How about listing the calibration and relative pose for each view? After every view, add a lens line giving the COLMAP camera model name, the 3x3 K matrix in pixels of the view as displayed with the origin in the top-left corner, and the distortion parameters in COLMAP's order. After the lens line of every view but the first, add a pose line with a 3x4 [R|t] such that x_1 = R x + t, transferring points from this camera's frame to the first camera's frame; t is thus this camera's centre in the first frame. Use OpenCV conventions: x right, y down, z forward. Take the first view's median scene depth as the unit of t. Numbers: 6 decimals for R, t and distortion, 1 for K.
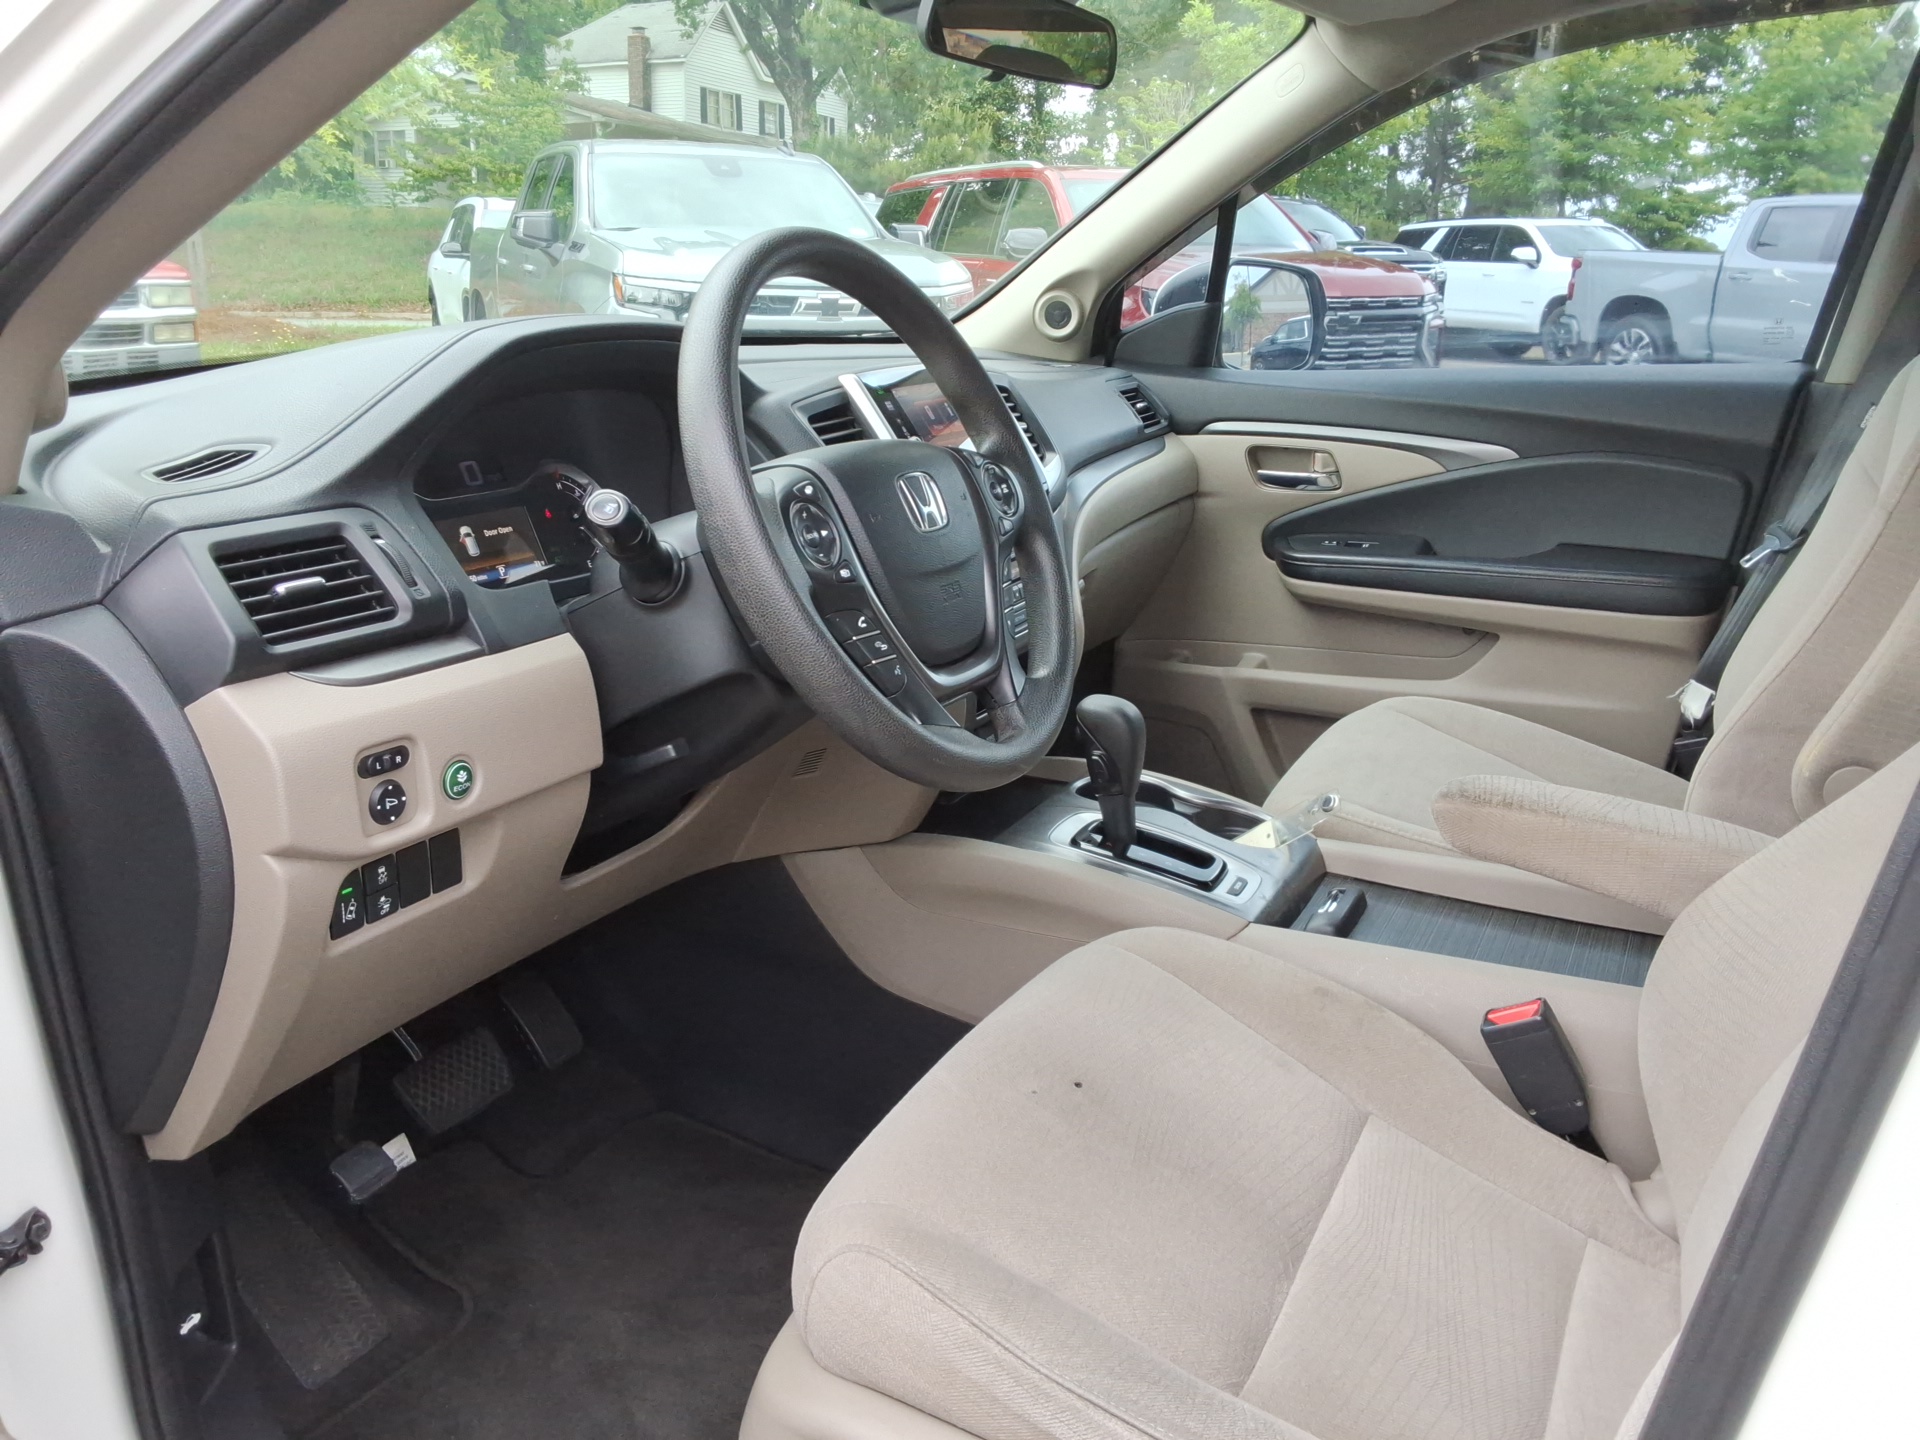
lens RADIAL K [[1538.8, 0, 974.0], [0, 1538.8, 714.4], [0, 0, 1]] dist [0.115609, -0.195909]
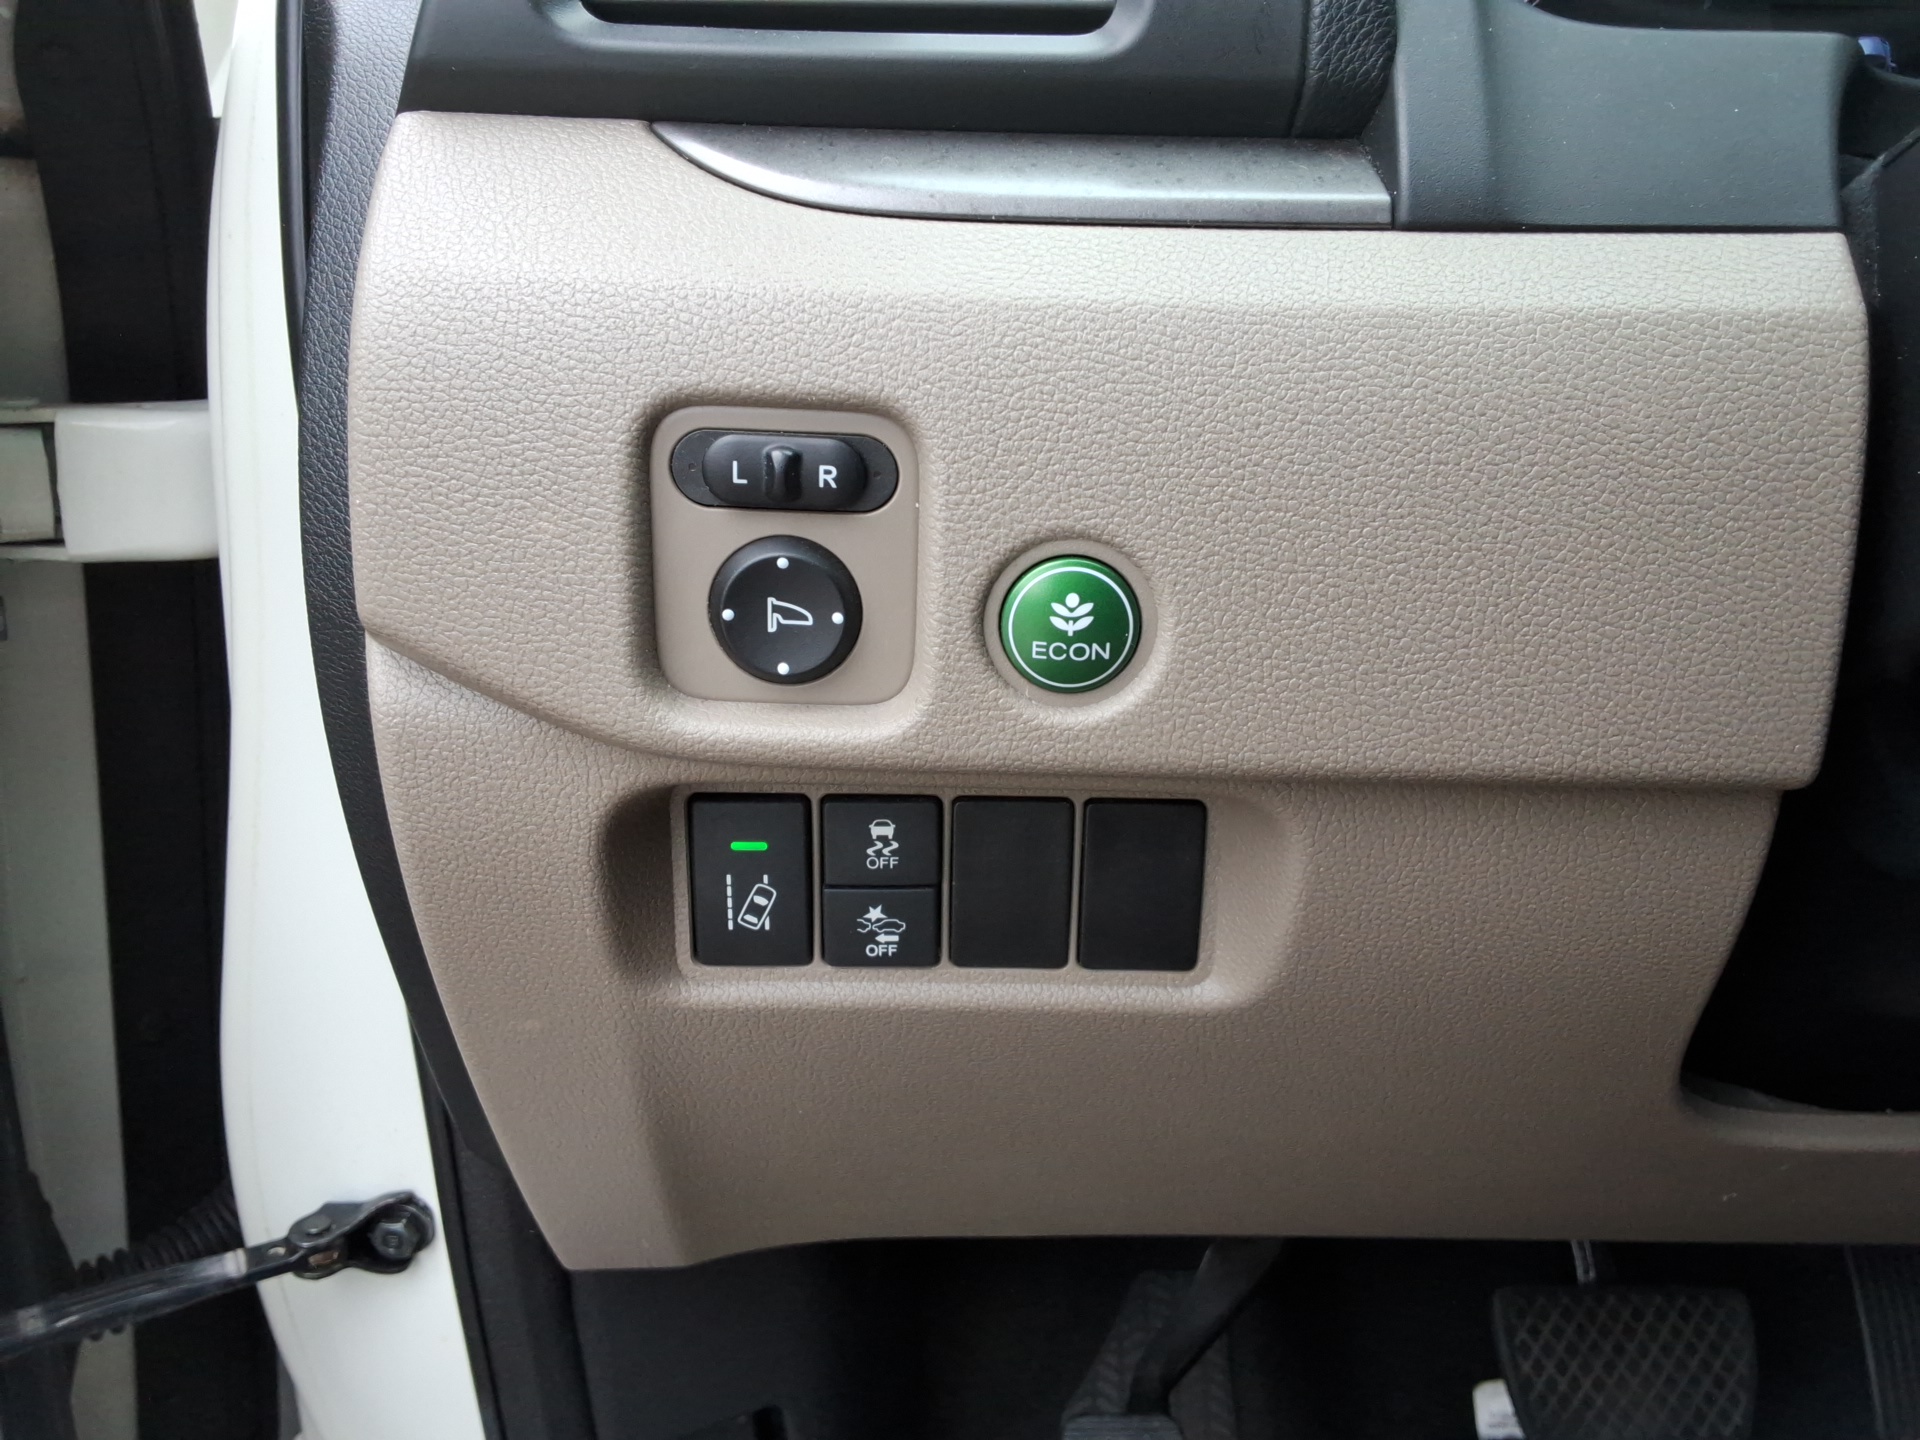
lens RADIAL K [[1538.8, 0, 974.0], [0, 1538.8, 714.4], [0, 0, 1]] dist [0.115609, -0.195909]
pose [[0.370457, 0.256323, -0.892782, -0.077615], [-0.236528, 0.955517, 0.176188, 0.012371], [0.898229, 0.145898, 0.414605, 0.839868]]
